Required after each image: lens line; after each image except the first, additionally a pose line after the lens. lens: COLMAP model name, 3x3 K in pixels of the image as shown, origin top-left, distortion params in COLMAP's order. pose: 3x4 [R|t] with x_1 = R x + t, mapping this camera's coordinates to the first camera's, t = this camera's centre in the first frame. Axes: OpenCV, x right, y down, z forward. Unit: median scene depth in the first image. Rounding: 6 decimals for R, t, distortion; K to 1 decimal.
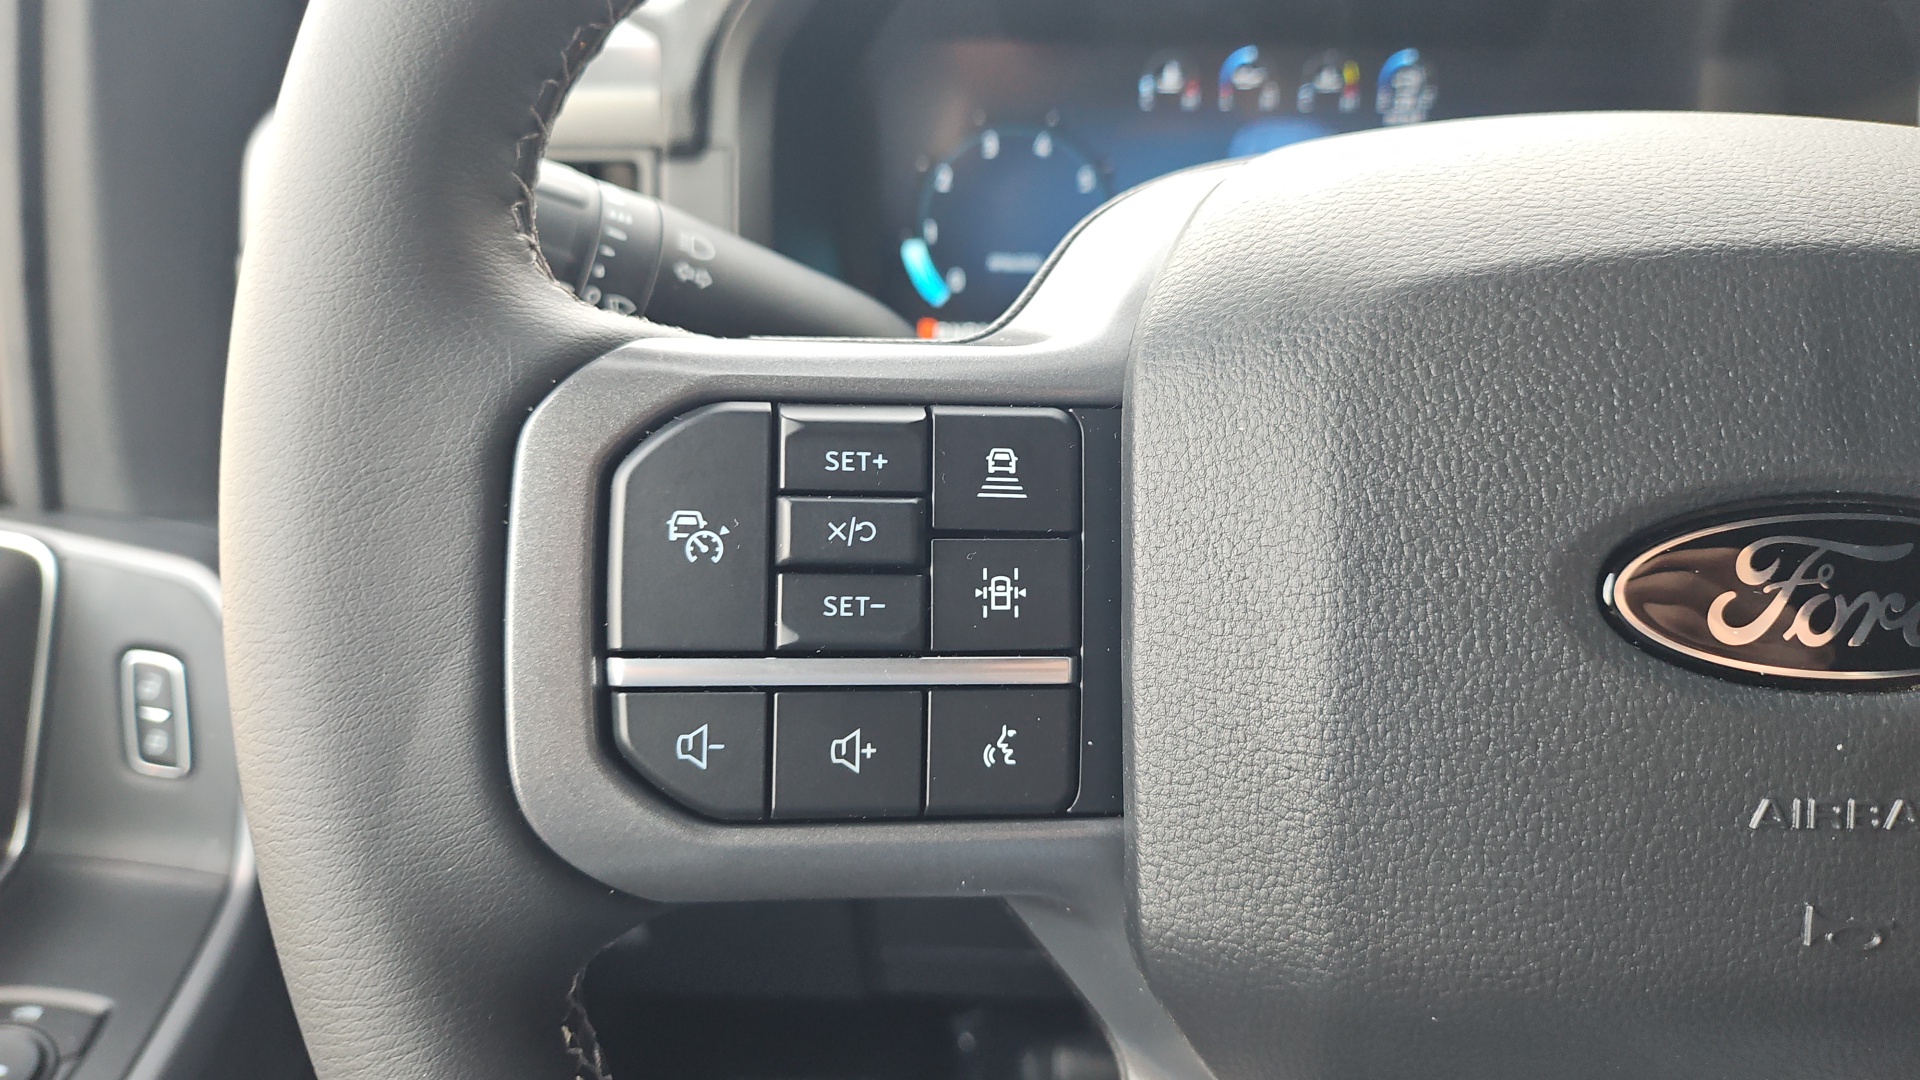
lens RADIAL K [[1366.7, 0, 940.7], [0, 1366.7, 516.8], [0, 0, 1]] dist [0.055737, -0.084313]
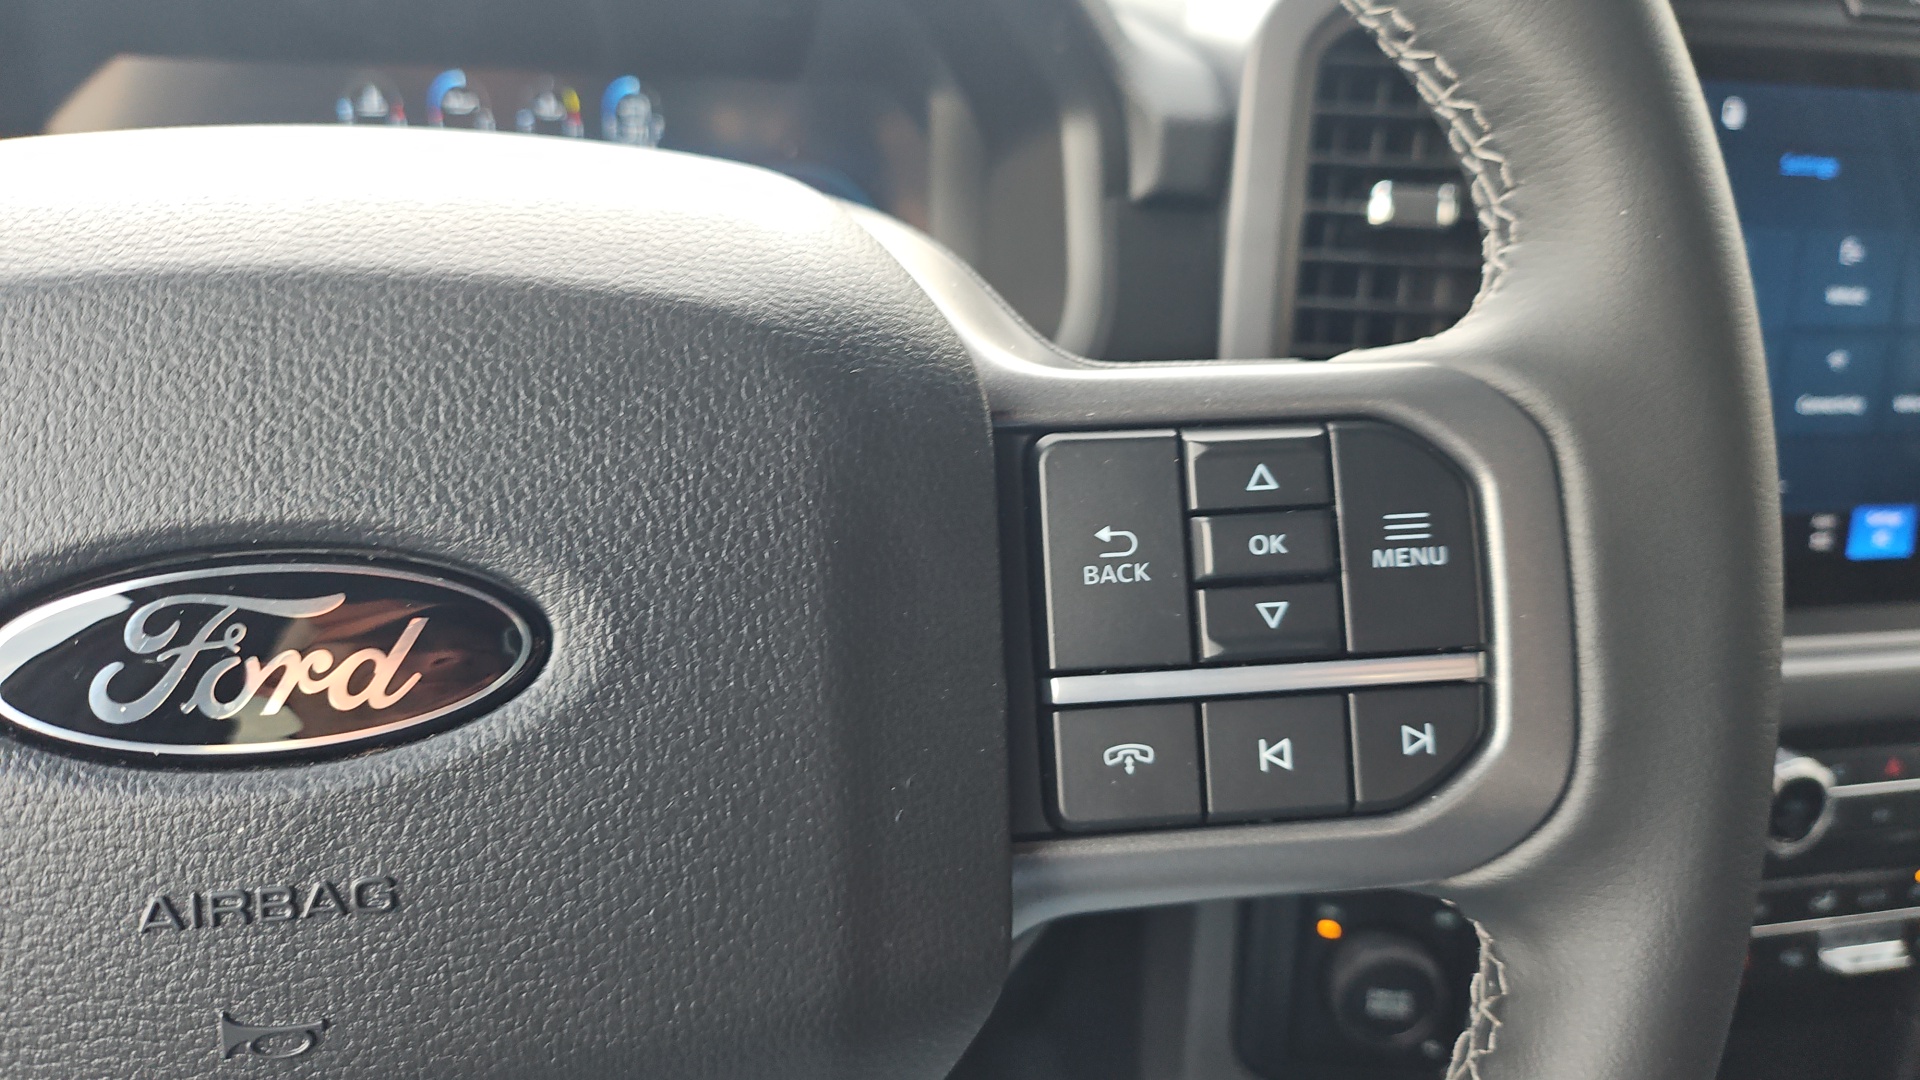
lens RADIAL K [[1408.7, 0, 960.0], [0, 1408.7, 540.0], [0, 0, 1]] dist [0.003308, -0.045599]
pose [[0.968838, -0.053655, 0.241816, 0.868953], [0.057939, 0.998263, -0.010635, 0.016818], [-0.240825, 0.024314, 0.970264, 0.006850]]
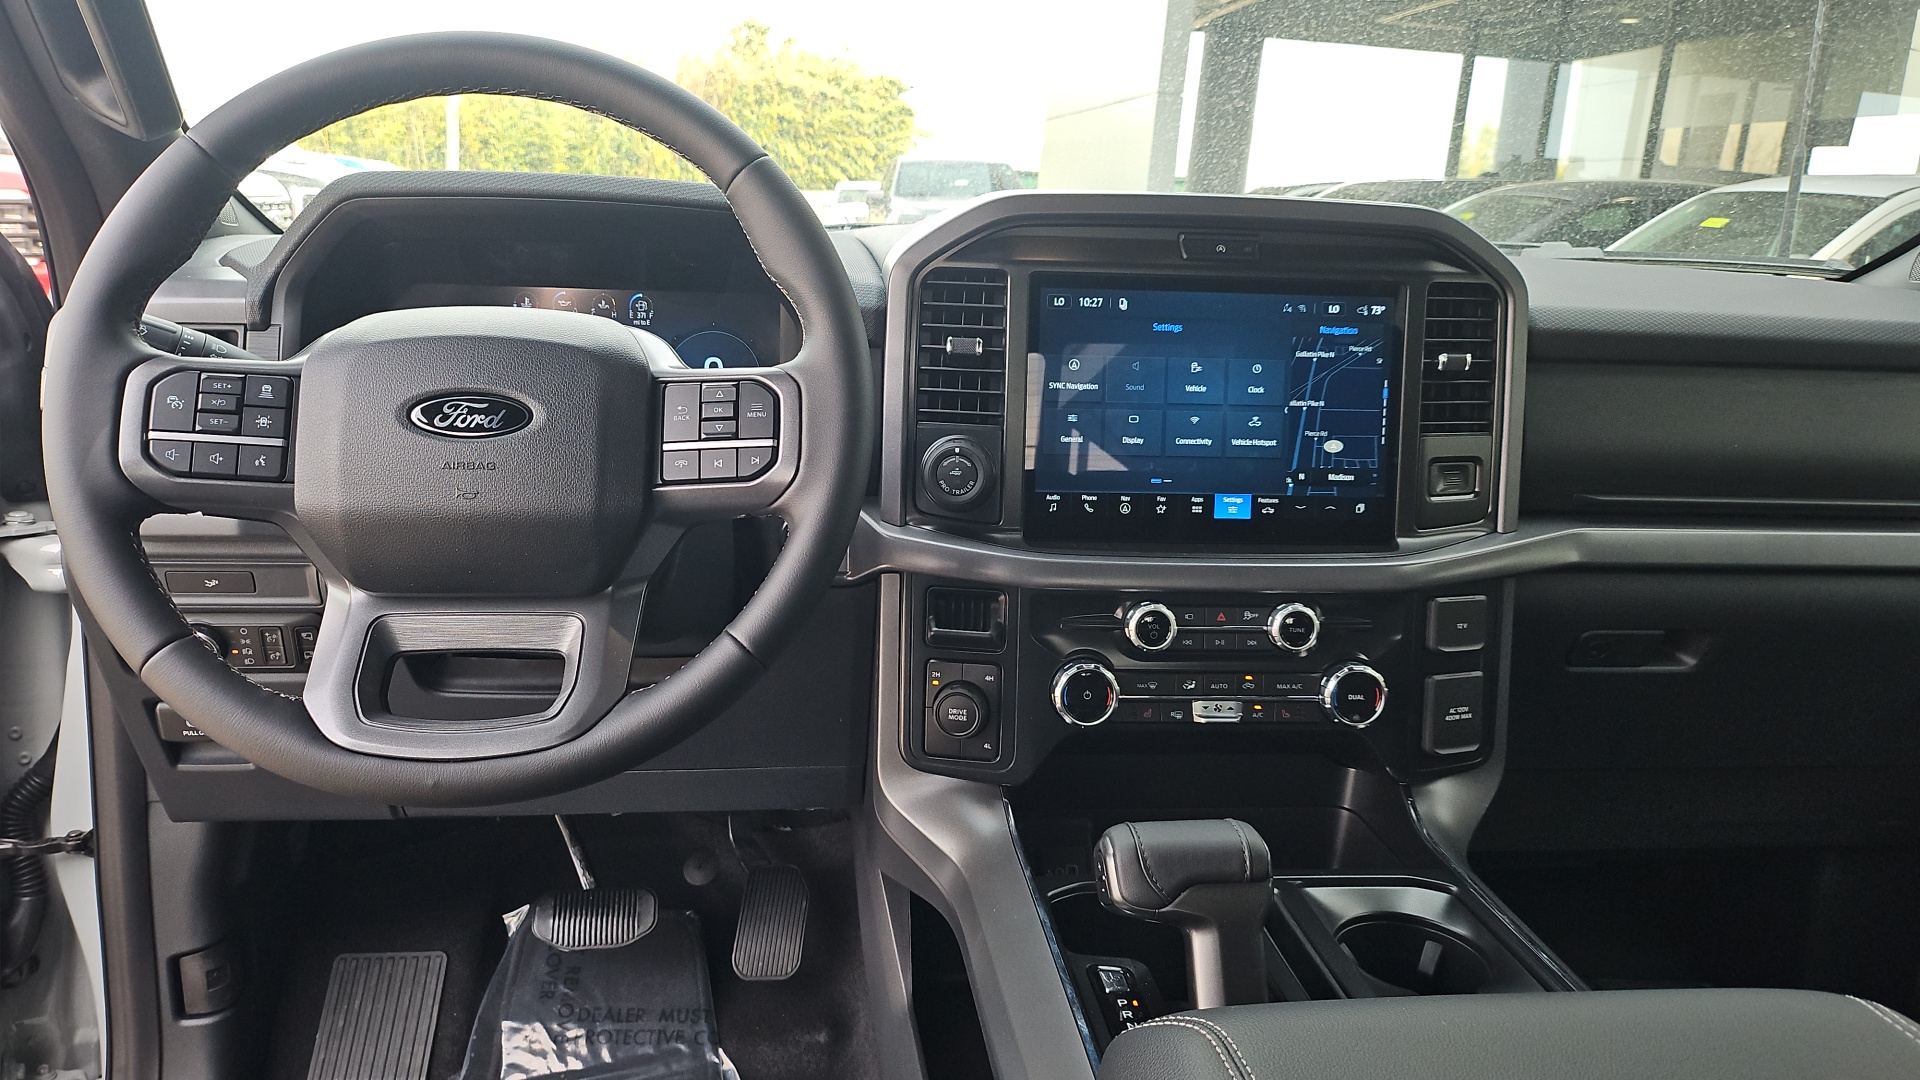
lens RADIAL K [[1366.7, 0, 940.7], [0, 1366.7, 516.8], [0, 0, 1]] dist [0.055737, -0.084313]
pose [[0.989868, -0.005063, 0.141904, 1.453716], [0.028048, 0.986646, -0.160444, 1.050498], [-0.139196, 0.162799, 0.976791, -3.157764]]
